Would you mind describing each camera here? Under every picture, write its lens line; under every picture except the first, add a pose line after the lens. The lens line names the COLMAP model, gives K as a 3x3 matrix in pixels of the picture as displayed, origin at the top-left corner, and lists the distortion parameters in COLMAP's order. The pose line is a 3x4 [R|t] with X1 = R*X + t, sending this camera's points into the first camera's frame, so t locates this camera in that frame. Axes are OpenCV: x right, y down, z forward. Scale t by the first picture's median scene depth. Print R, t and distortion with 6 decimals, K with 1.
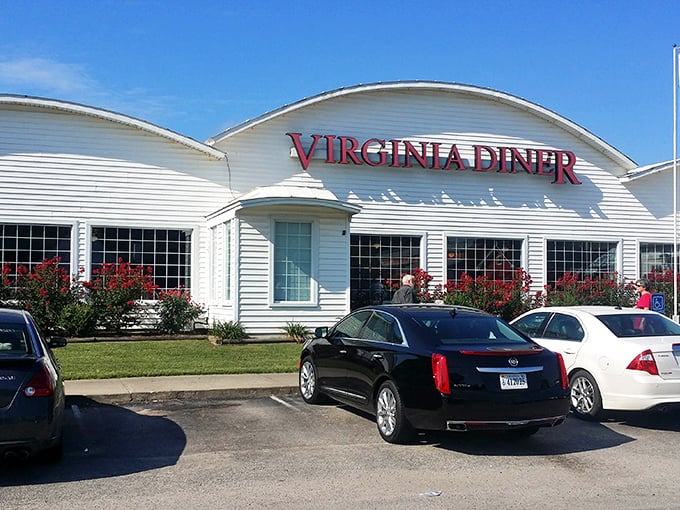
lens RADIAL K [[822.2, 0, 340.0], [0, 822.2, 255.0], [0, 0, 1]] dist [0.014411, 0.000000]
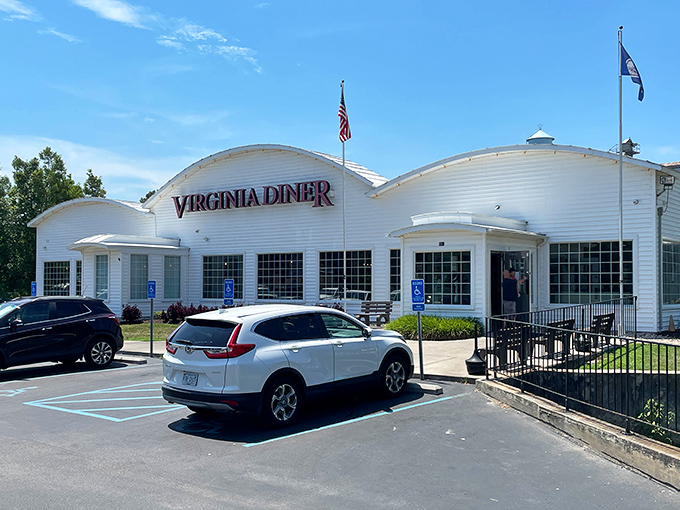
lens RADIAL K [[711.6, 0, 340.1], [0, 711.6, 256.3], [0, 0, 1]] dist [0.001464, 0.000000]
pose [[0.564781, -0.045784, -0.823970, 1.172562], [0.033727, 0.998906, -0.032387, 0.025391], [0.824551, -0.009499, 0.565707, 0.407747]]
